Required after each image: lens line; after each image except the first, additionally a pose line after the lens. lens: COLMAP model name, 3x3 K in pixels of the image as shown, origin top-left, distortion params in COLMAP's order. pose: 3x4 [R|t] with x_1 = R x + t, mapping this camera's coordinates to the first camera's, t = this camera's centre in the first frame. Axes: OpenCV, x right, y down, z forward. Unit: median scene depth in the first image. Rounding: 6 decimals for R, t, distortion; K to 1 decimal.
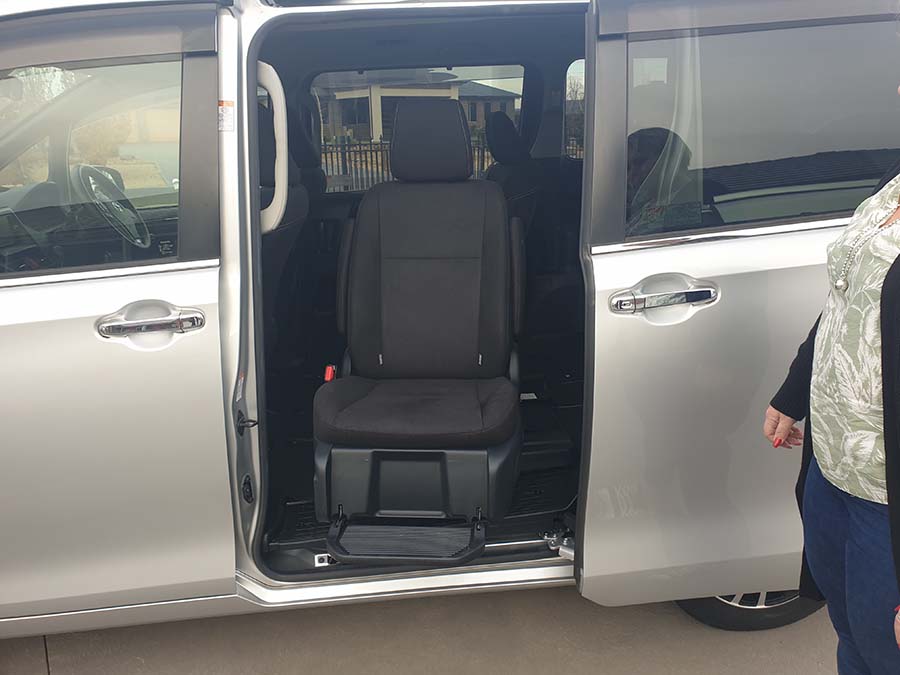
lens RADIAL K [[691.0, 0, 450.0], [0, 691.0, 337.5], [0, 0, 1]] dist [-0.001115, -0.053926]
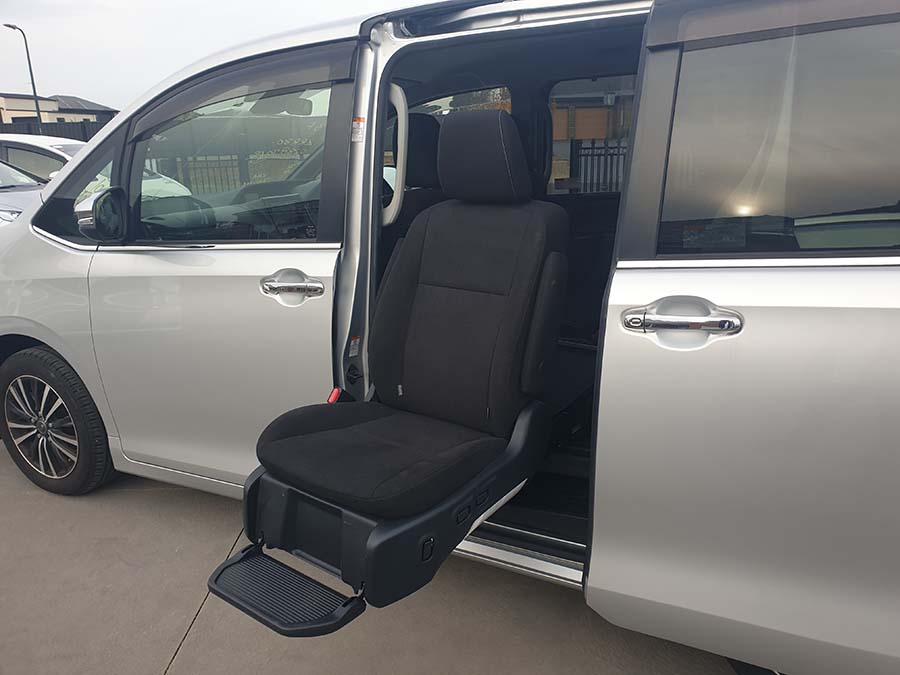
lens RADIAL K [[671.1, 0, 450.0], [0, 671.1, 337.5], [0, 0, 1]] dist [0.043196, -0.106985]
pose [[0.846704, 0.152695, -0.509683, 0.499272], [-0.146659, 0.987804, 0.052299, -0.036050], [0.511452, 0.030468, 0.858771, 0.039941]]
